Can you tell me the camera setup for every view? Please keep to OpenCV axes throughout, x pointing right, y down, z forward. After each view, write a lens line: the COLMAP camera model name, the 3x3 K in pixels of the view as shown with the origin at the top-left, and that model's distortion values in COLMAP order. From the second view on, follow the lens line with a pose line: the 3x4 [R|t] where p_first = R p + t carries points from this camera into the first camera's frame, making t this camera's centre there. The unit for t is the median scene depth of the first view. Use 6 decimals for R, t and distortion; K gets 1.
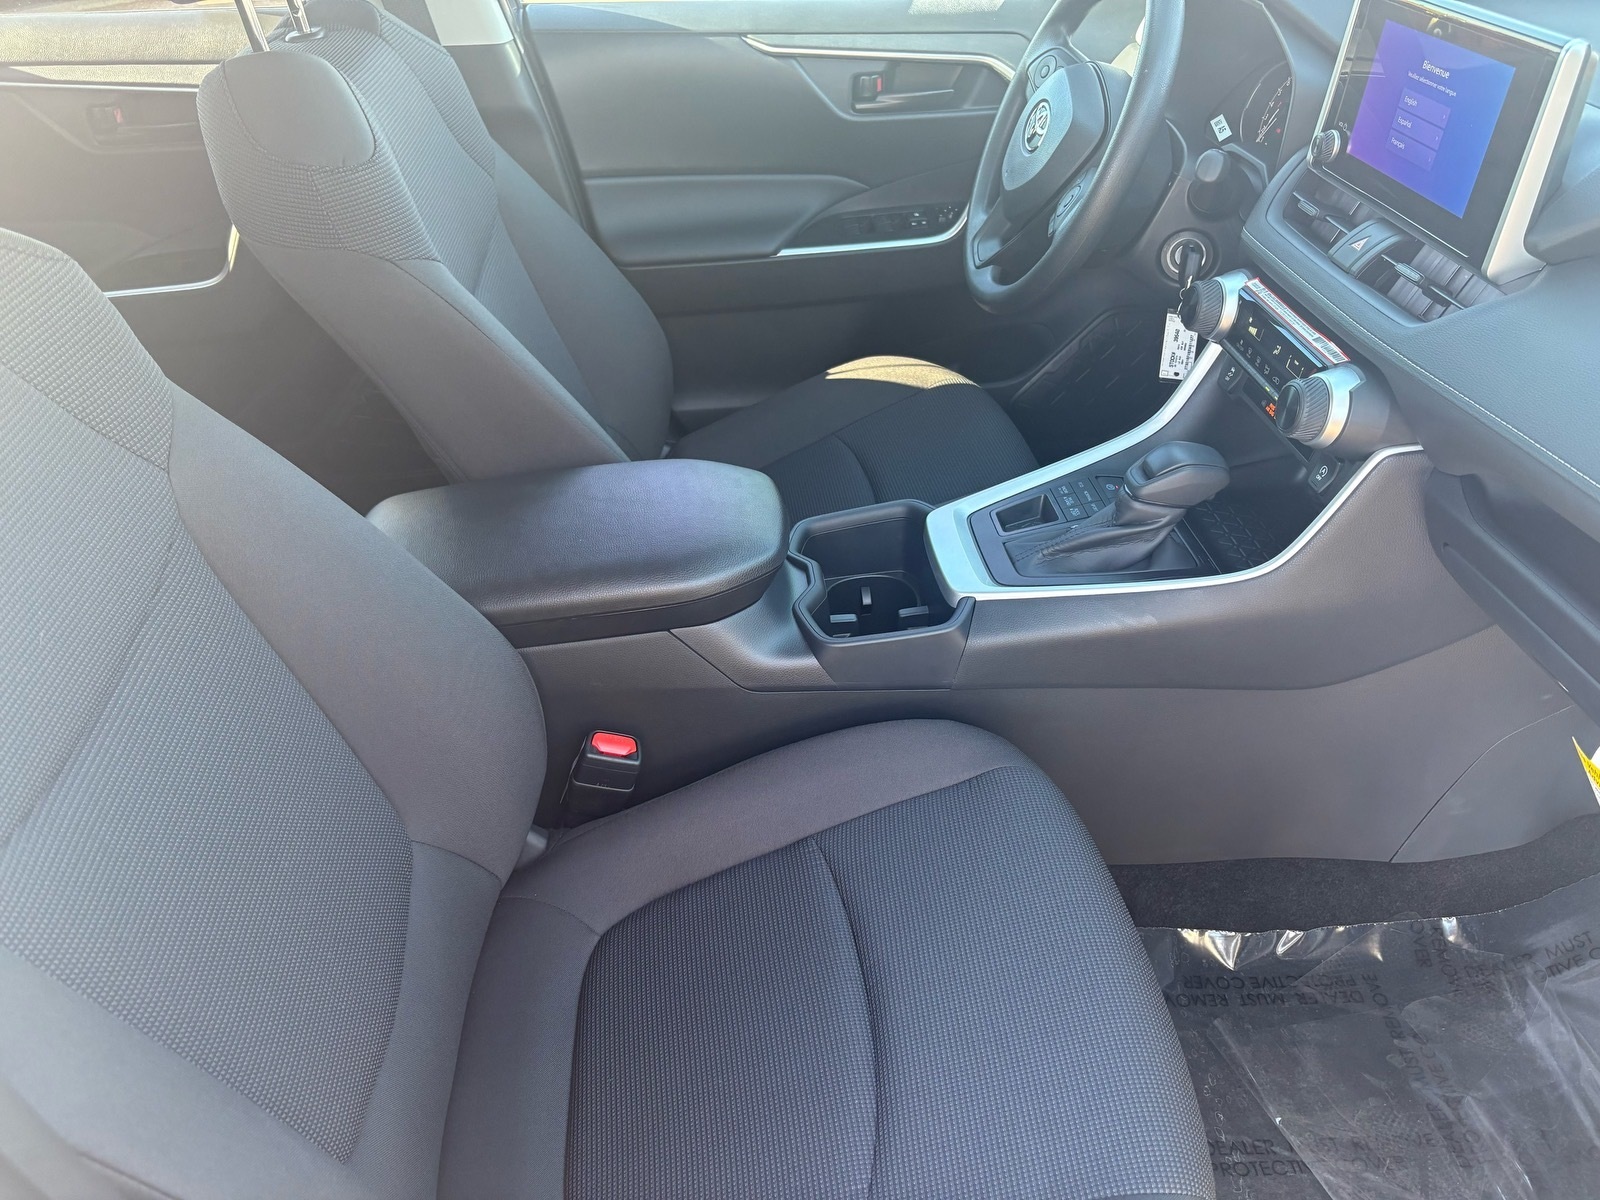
lens RADIAL K [[1247.6, 0, 790.0], [0, 1247.6, 606.6], [0, 0, 1]] dist [0.035984, -0.032065]
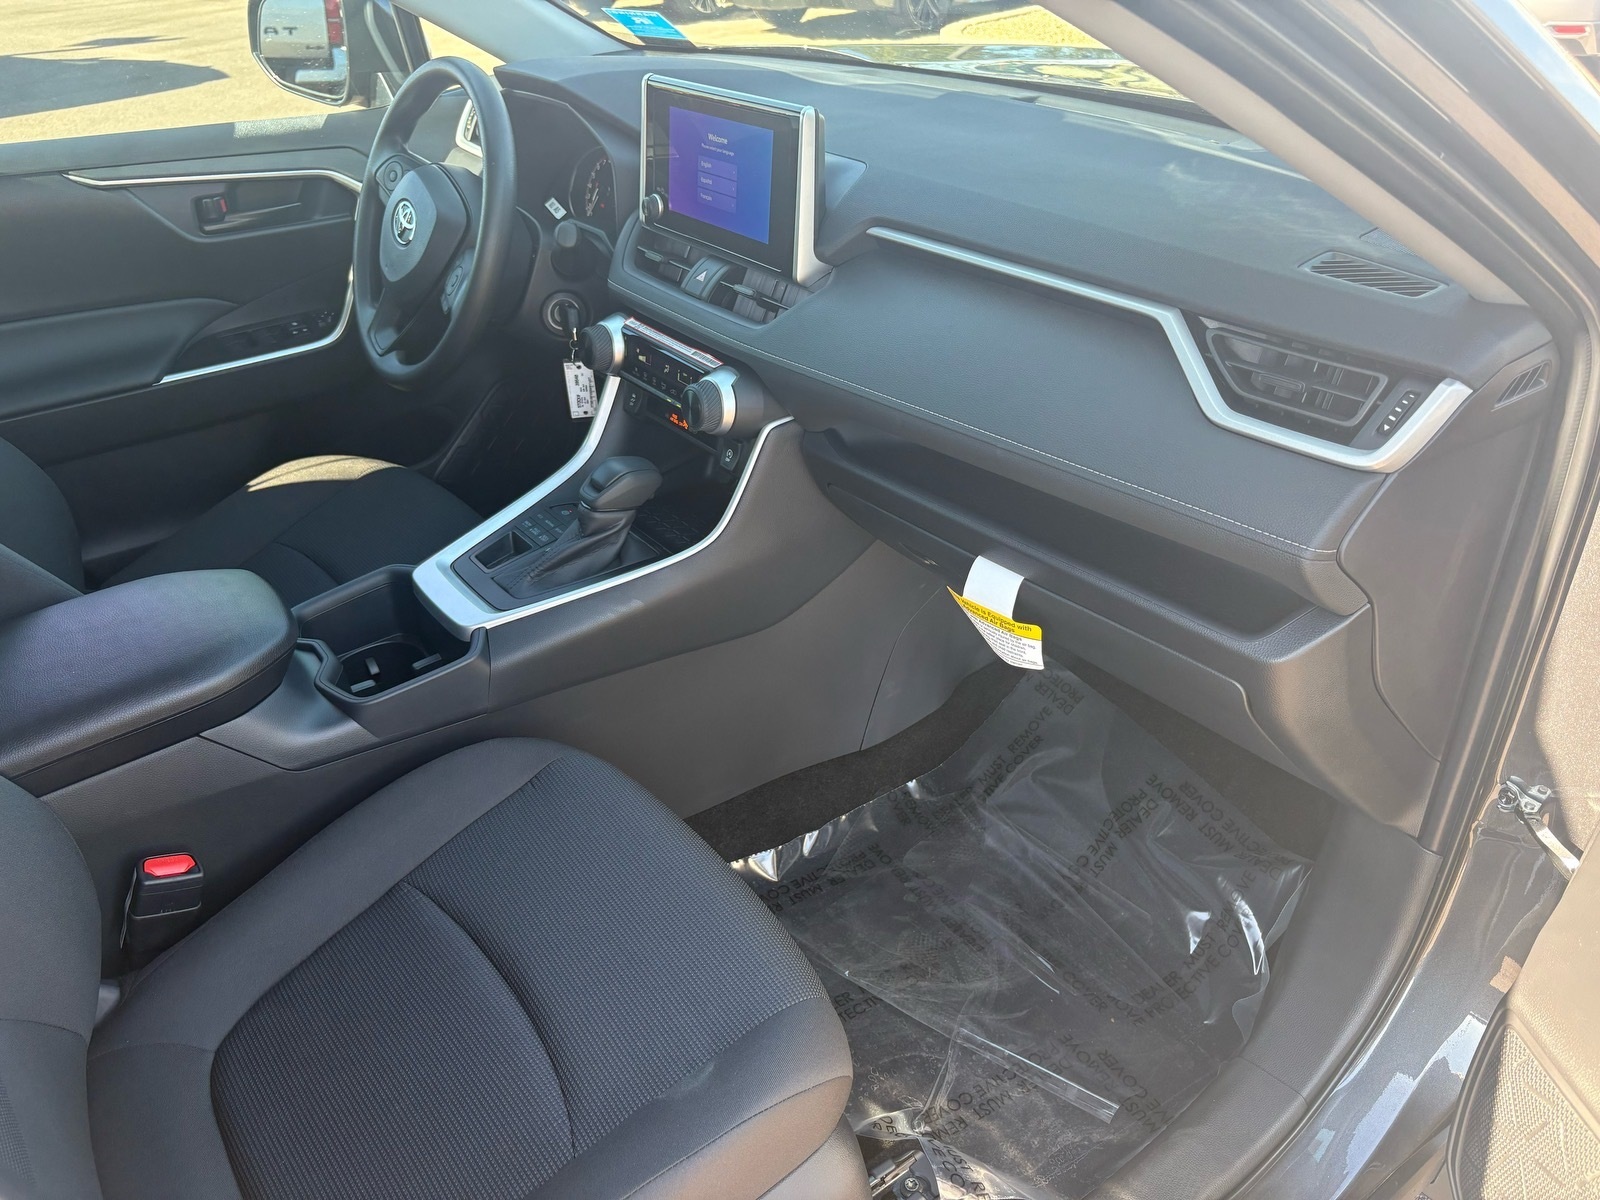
lens RADIAL K [[1247.6, 0, 799.5], [0, 1247.6, 595.6], [0, 0, 1]] dist [0.035984, -0.032065]
pose [[0.856559, -0.251677, 0.450516, -0.102256], [0.289795, 0.956949, -0.016390, 0.063211], [-0.426995, 0.144596, 0.892618, -0.110994]]
